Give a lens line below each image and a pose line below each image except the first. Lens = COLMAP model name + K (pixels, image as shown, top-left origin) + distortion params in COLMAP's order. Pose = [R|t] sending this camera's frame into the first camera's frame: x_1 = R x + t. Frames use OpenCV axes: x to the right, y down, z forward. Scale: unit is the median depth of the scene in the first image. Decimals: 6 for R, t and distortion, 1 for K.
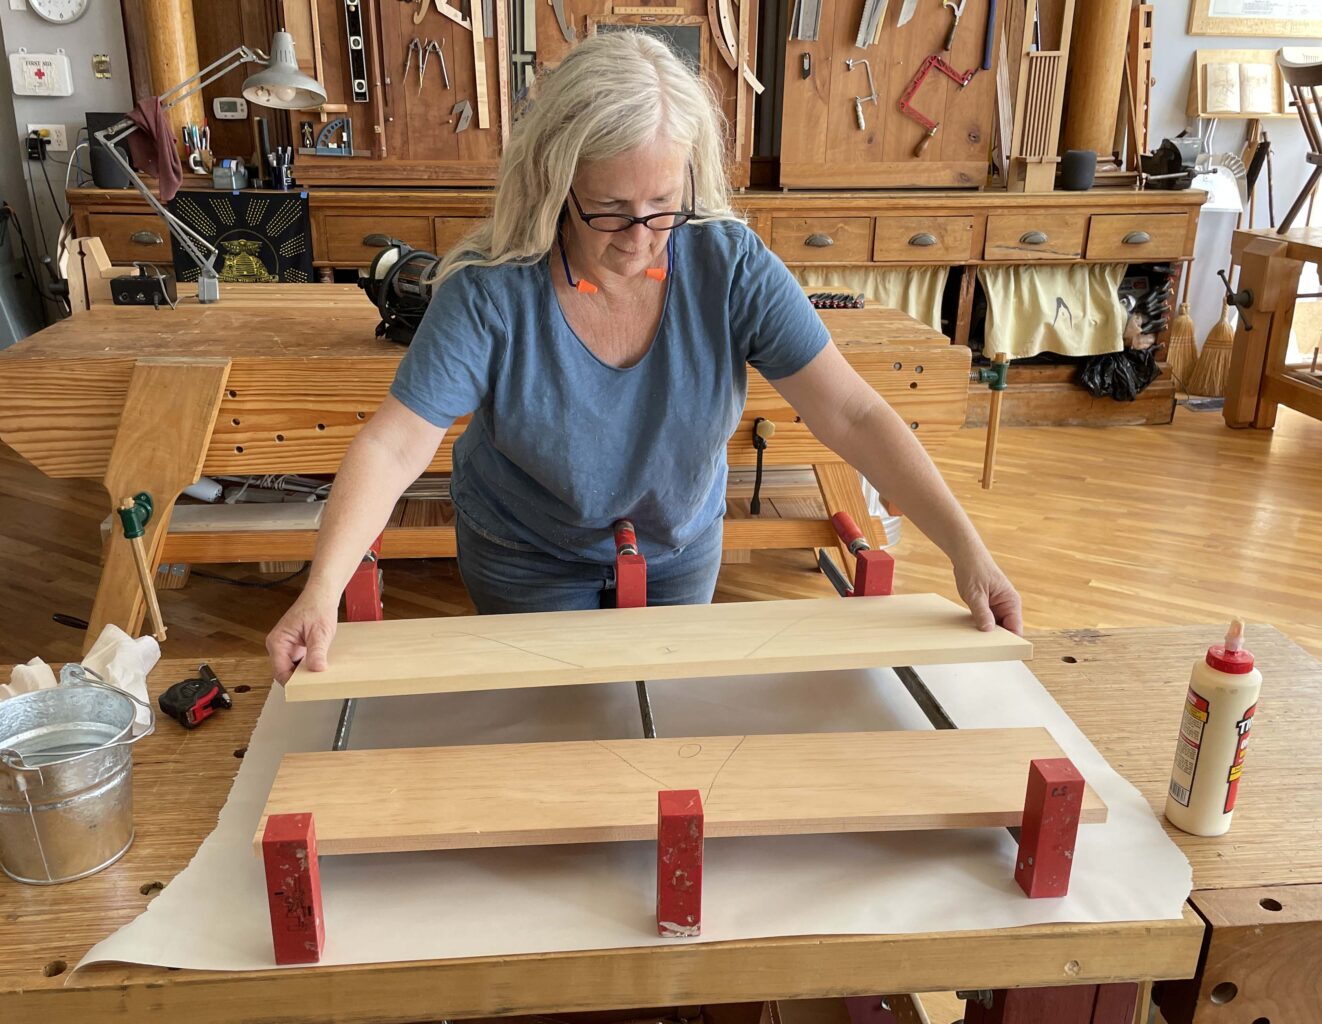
lens RADIAL K [[1211.2, 0, 660.8], [0, 1211.2, 576.5], [0, 0, 1]] dist [0.092517, -0.126954]
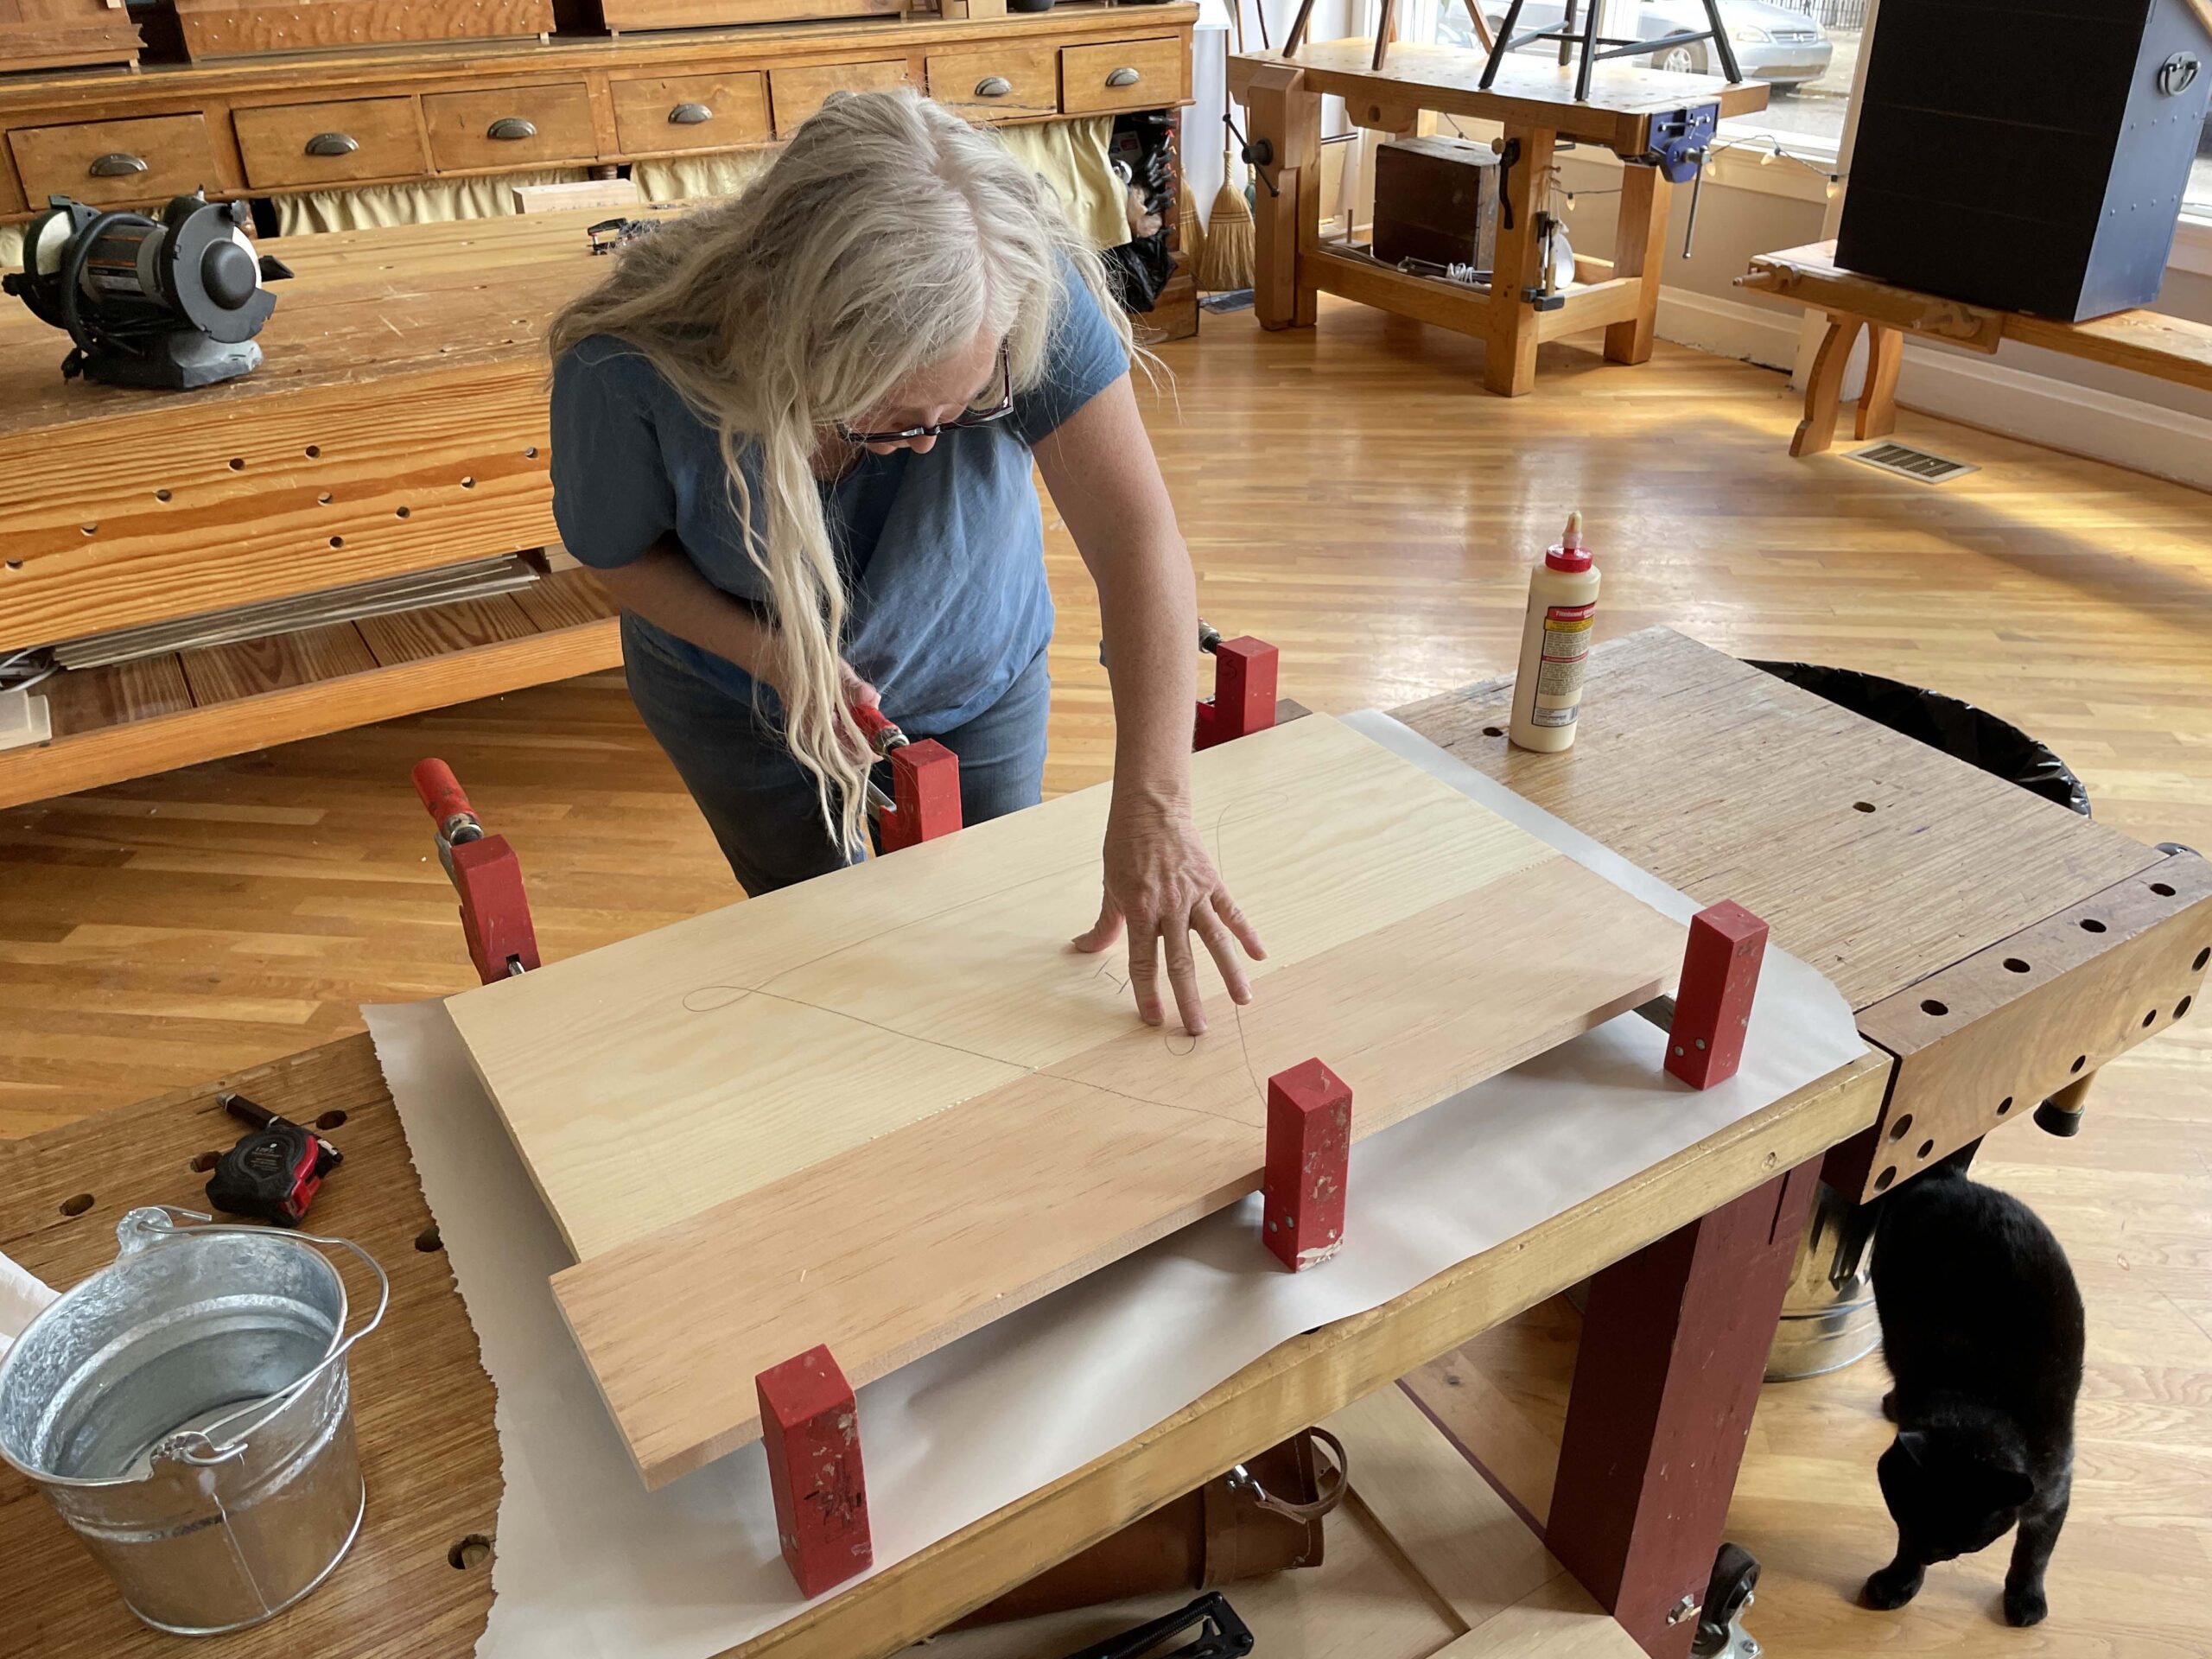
lens RADIAL K [[1670.4, 0, 1106.0], [0, 1670.4, 829.5], [0, 0, 1]] dist [0.070035, -0.087599]
pose [[0.896240, -0.241220, 0.372246, -0.096276], [0.181158, 0.965080, 0.189217, -0.039406], [-0.404890, -0.102149, 0.908642, 0.061081]]
